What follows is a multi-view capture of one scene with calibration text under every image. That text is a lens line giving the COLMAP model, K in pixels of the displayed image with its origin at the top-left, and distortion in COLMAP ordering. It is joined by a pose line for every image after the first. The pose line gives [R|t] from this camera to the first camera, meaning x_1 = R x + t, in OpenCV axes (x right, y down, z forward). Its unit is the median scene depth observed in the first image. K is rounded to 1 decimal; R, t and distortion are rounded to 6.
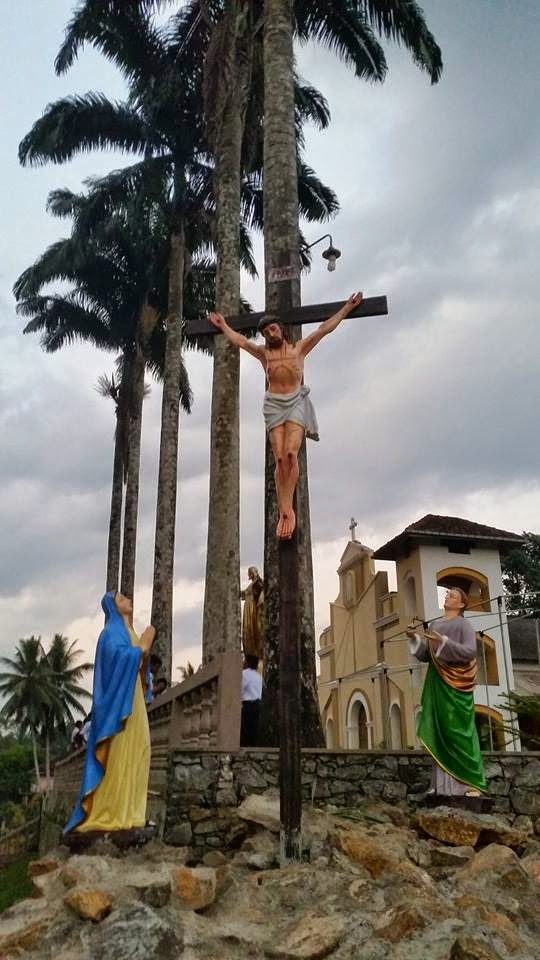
lens RADIAL K [[779.0, 0, 270.0], [0, 779.0, 480.0], [0, 0, 1]] dist [0.183543, -0.444643]
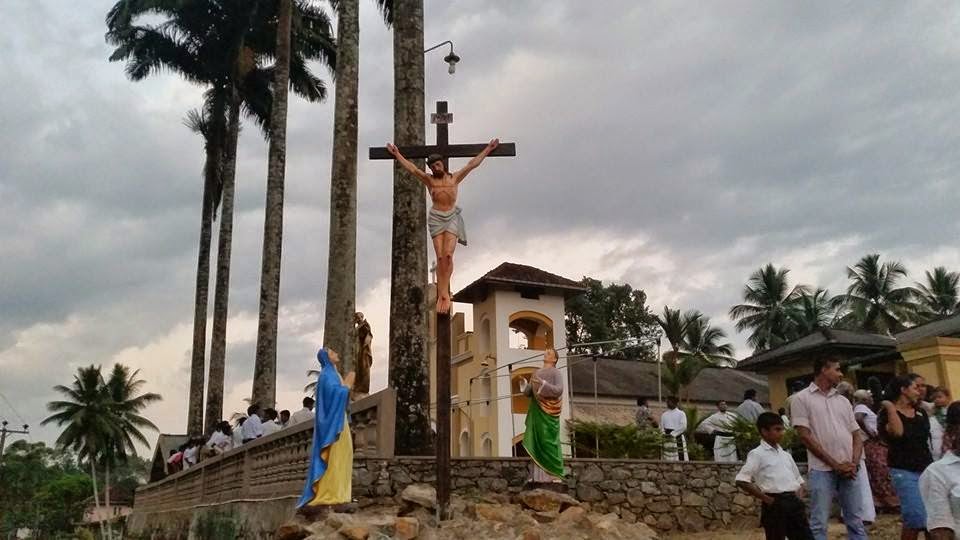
lens RADIAL K [[779.0, 0, 482.1], [0, 779.0, 272.8], [0, 0, 1]] dist [0.183543, -0.444643]
pose [[0.982772, 0.038000, 0.180871, -0.064292], [-0.051254, 0.996287, 0.069178, -0.038769], [-0.177571, -0.077257, 0.981071, -0.160619]]
